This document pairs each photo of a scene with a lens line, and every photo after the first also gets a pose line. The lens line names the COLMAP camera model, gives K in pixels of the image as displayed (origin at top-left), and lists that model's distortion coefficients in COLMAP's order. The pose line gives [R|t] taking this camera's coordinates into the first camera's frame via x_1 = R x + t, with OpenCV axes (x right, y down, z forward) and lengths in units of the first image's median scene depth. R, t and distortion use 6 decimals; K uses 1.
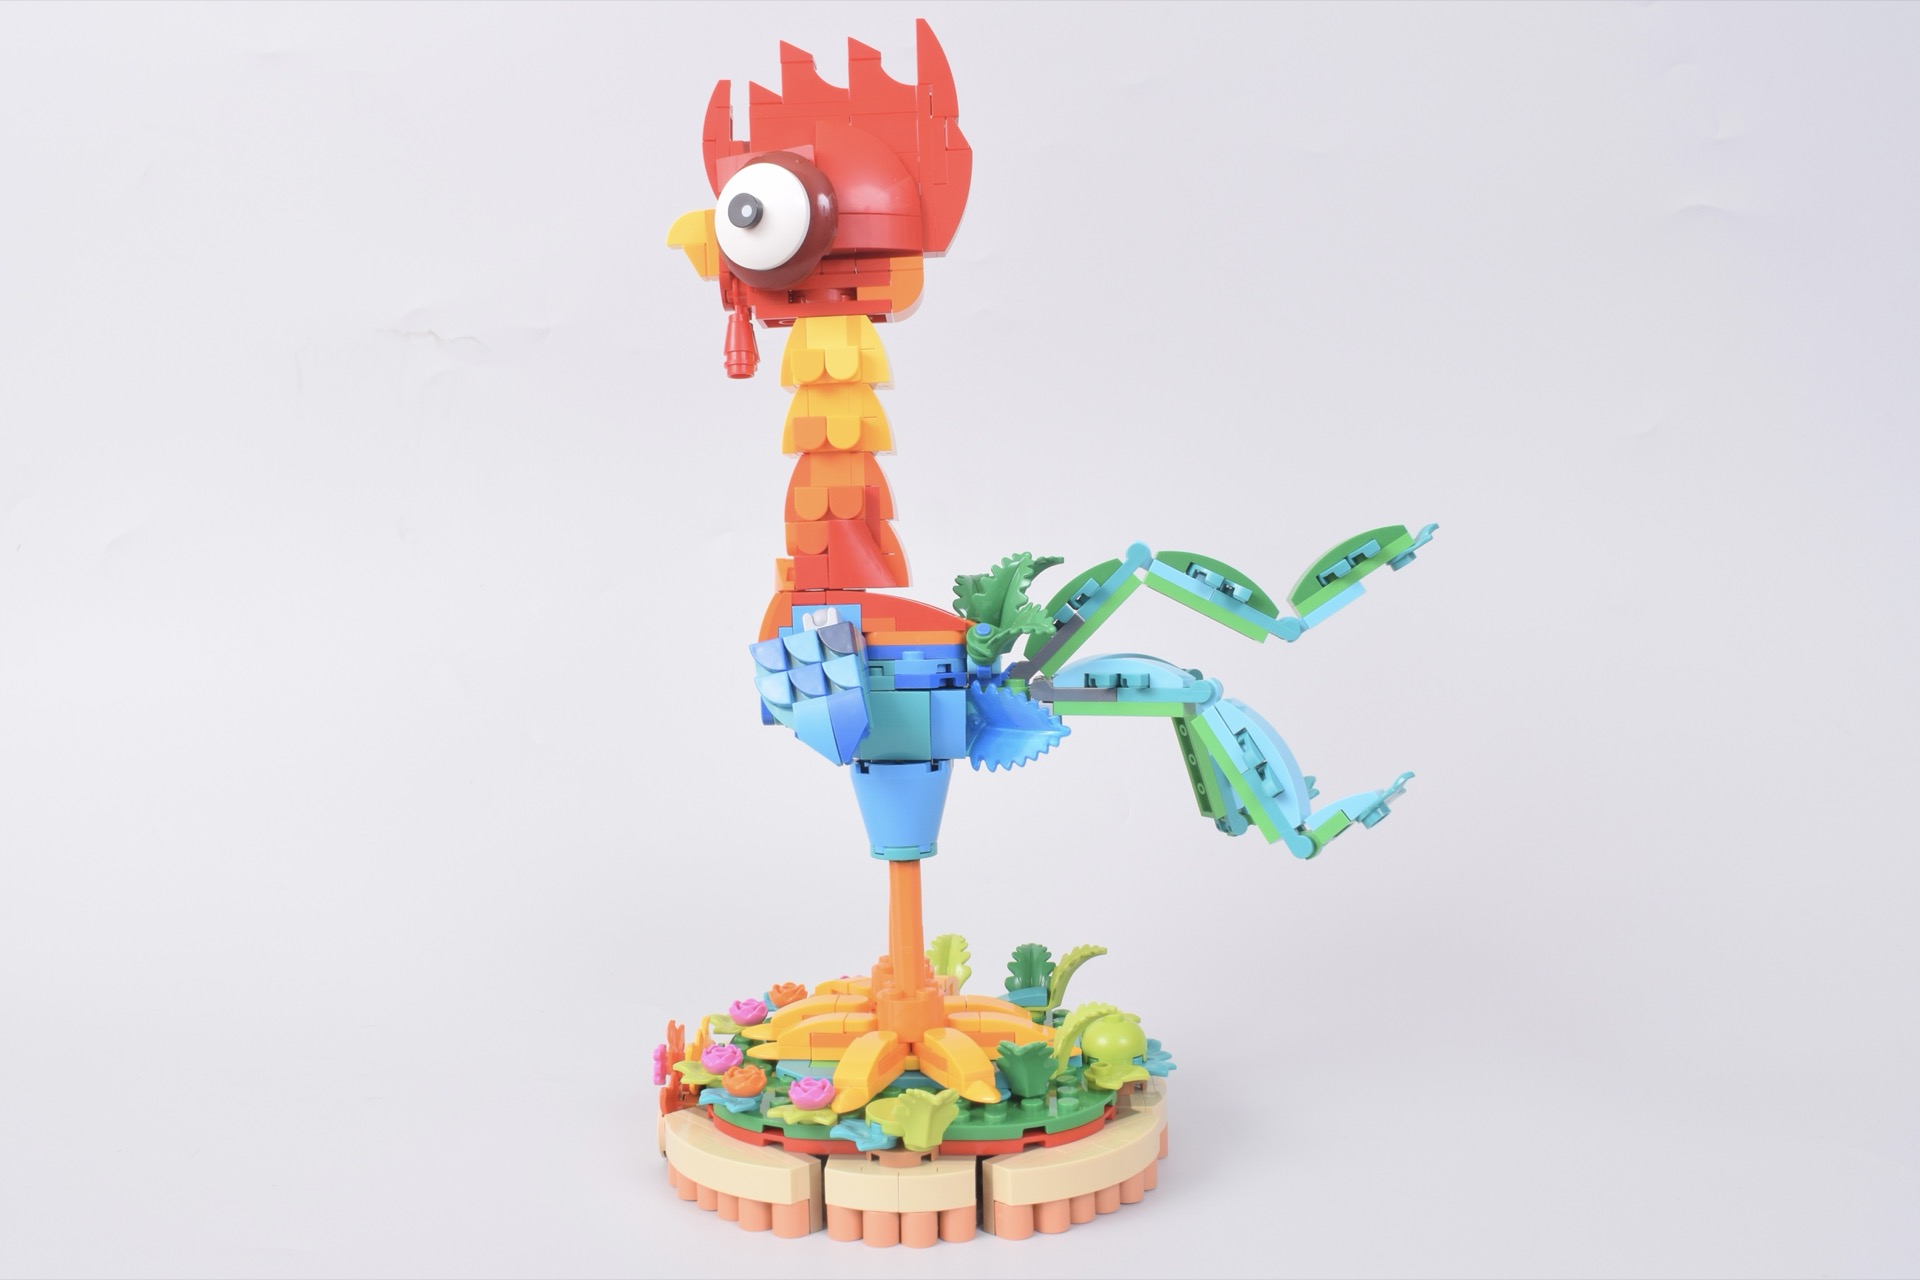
lens RADIAL K [[1448.9, 0, 960.0], [0, 1448.9, 640.0], [0, 0, 1]] dist [-0.000660, 0.003341]
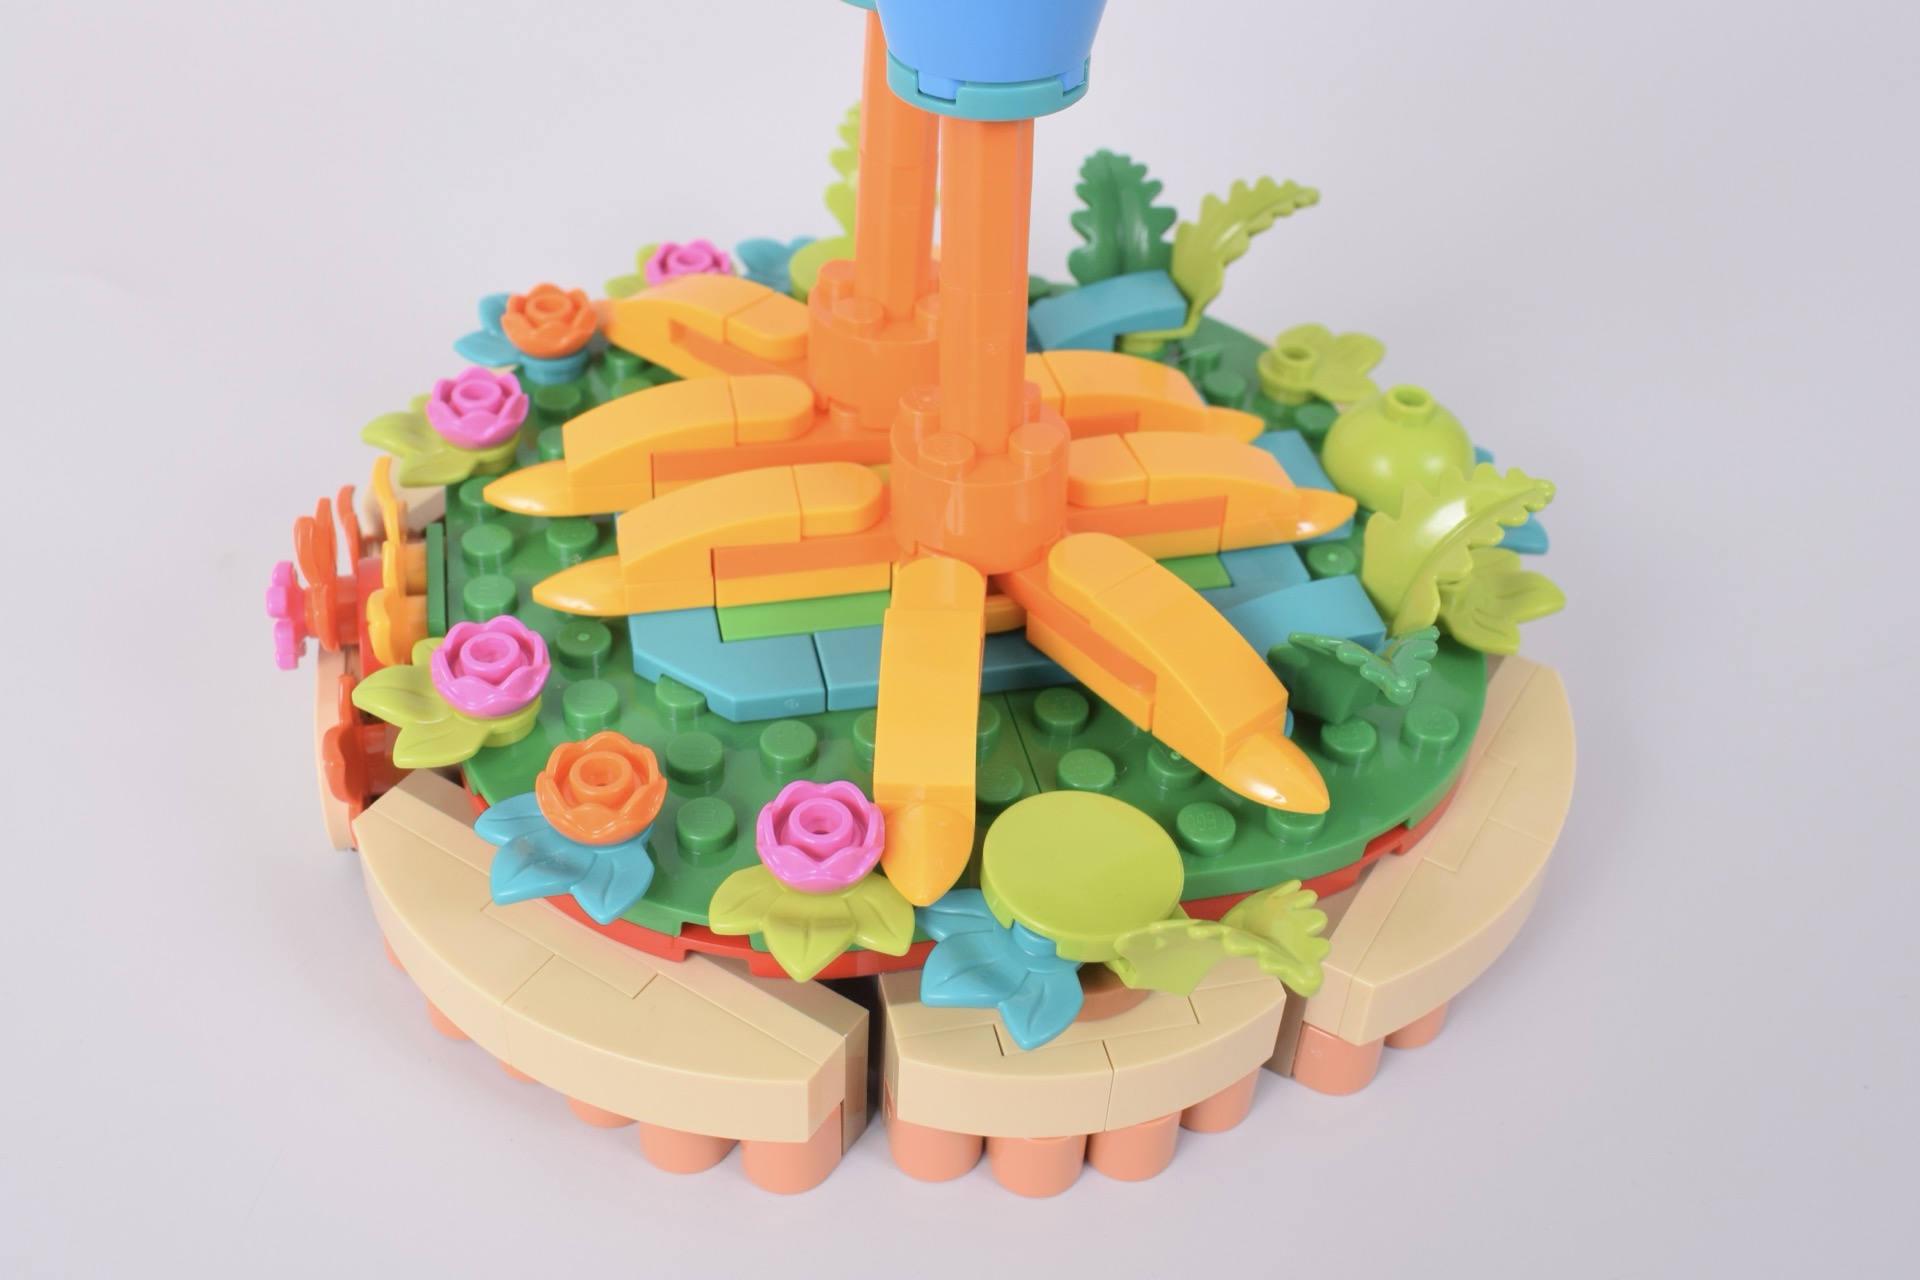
lens RADIAL K [[1448.9, 0, 960.0], [0, 1448.9, 640.0], [0, 0, 1]] dist [-0.000660, 0.003341]
pose [[0.966451, -0.130101, 0.221465, -0.127330], [-0.049598, 0.751471, 0.657899, 0.040552], [-0.252018, -0.646812, 0.719807, 0.702305]]
